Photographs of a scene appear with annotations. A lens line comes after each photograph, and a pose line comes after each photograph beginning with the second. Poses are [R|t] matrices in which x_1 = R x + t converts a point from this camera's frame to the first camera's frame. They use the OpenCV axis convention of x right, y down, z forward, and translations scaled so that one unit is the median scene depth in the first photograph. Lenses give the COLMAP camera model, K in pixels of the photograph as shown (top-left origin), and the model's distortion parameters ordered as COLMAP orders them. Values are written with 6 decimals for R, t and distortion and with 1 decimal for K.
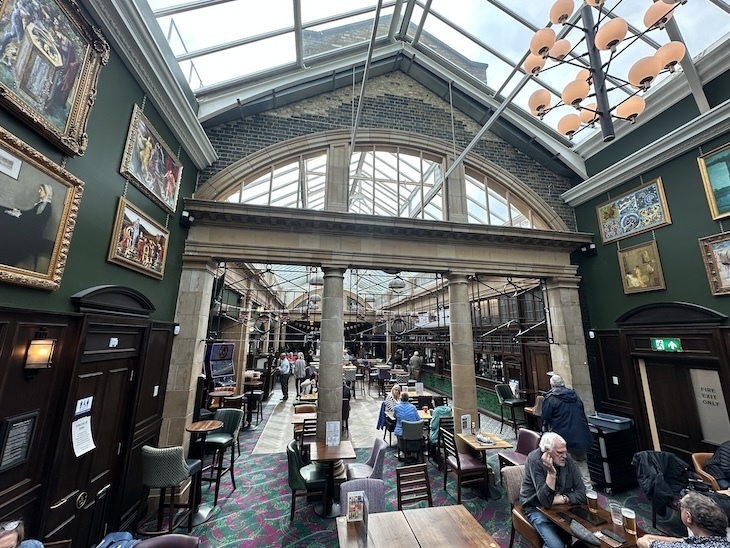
lens RADIAL K [[297.0, 0, 365.0], [0, 297.0, 274.0], [0, 0, 1]] dist [-0.001246, -0.000066]
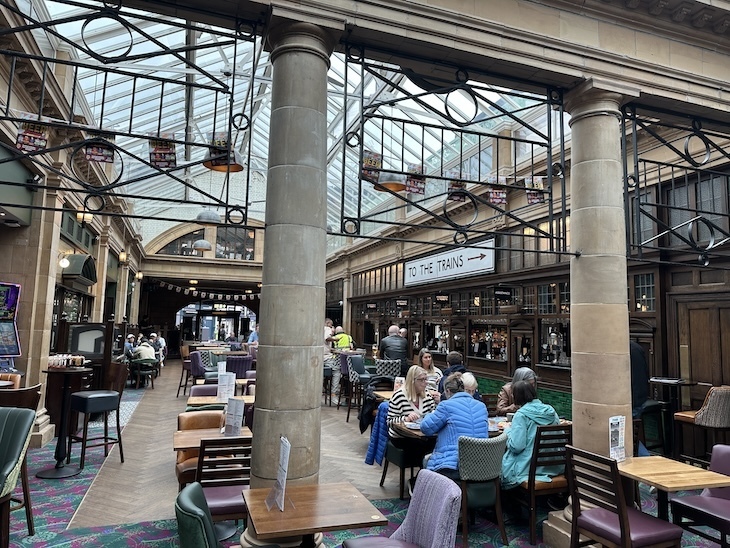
lens RADIAL K [[523.9, 0, 365.0], [0, 523.9, 274.0], [0, 0, 1]] dist [0.010396, 0.002155]
pose [[0.987607, 0.029491, 0.154150, -0.087453], [-0.045094, 0.994093, 0.098724, 0.149566], [-0.150328, -0.104452, 0.983103, 0.237765]]
